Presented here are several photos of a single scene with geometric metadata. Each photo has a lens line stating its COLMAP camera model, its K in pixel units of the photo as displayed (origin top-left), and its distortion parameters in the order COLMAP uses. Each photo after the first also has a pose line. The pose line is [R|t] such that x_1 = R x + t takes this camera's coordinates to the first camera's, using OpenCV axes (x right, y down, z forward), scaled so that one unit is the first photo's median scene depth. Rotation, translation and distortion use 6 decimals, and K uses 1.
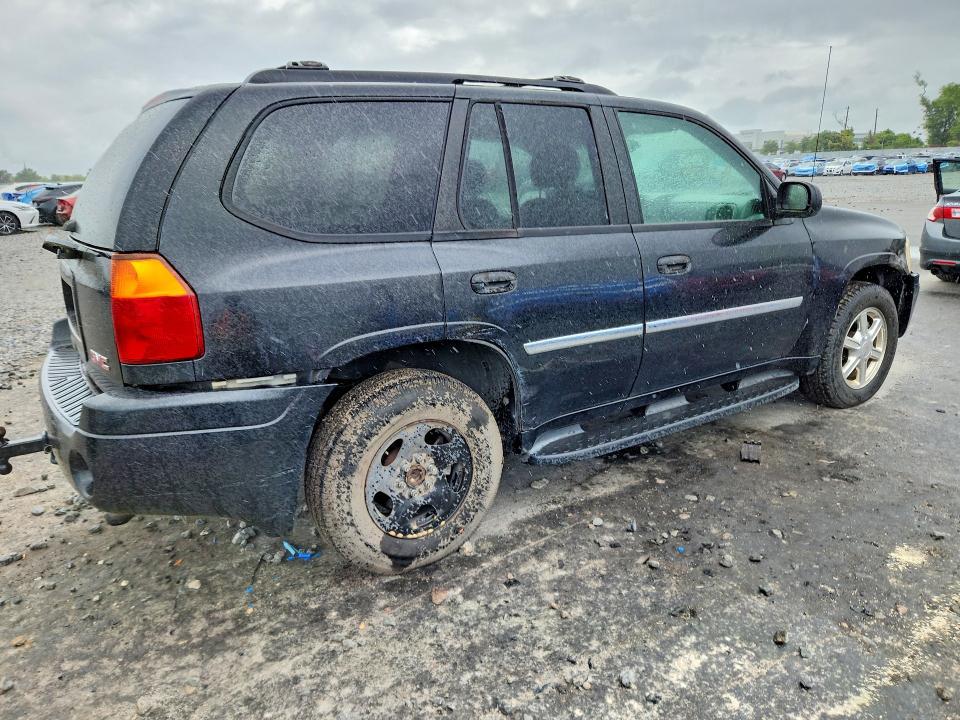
lens RADIAL K [[741.8, 0, 480.0], [0, 741.8, 360.0], [0, 0, 1]] dist [0.009820, 0.005071]
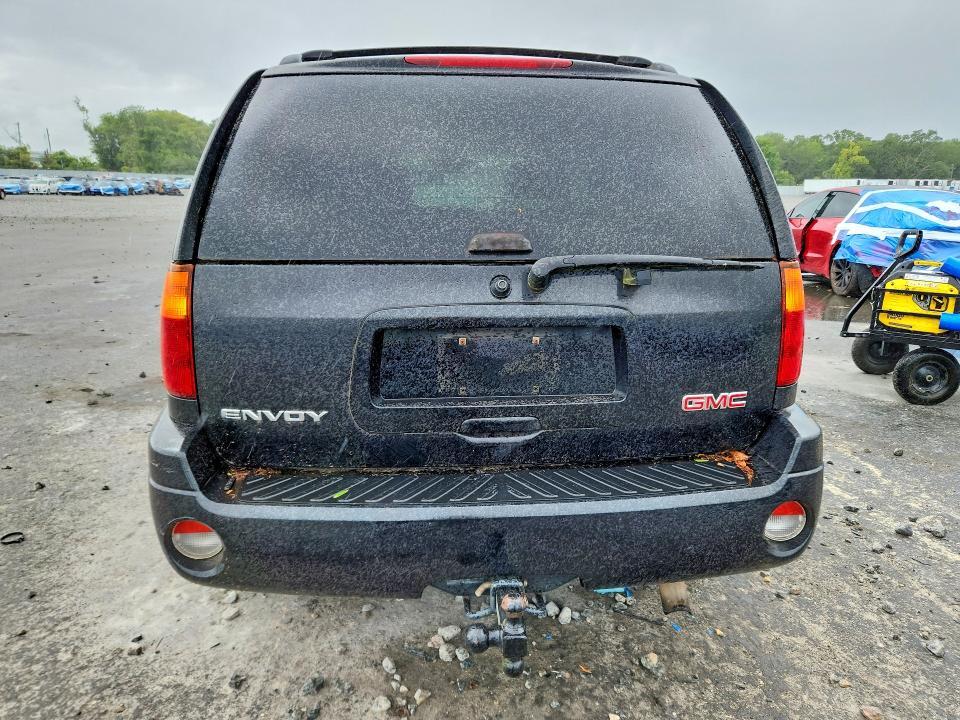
lens RADIAL K [[741.8, 0, 480.0], [0, 741.8, 360.0], [0, 0, 1]] dist [0.009820, 0.005071]
pose [[0.401658, -0.167900, 0.900267, -0.185918], [0.197784, 0.975754, 0.093737, -0.021262], [-0.894177, 0.140408, 0.425127, 0.127235]]
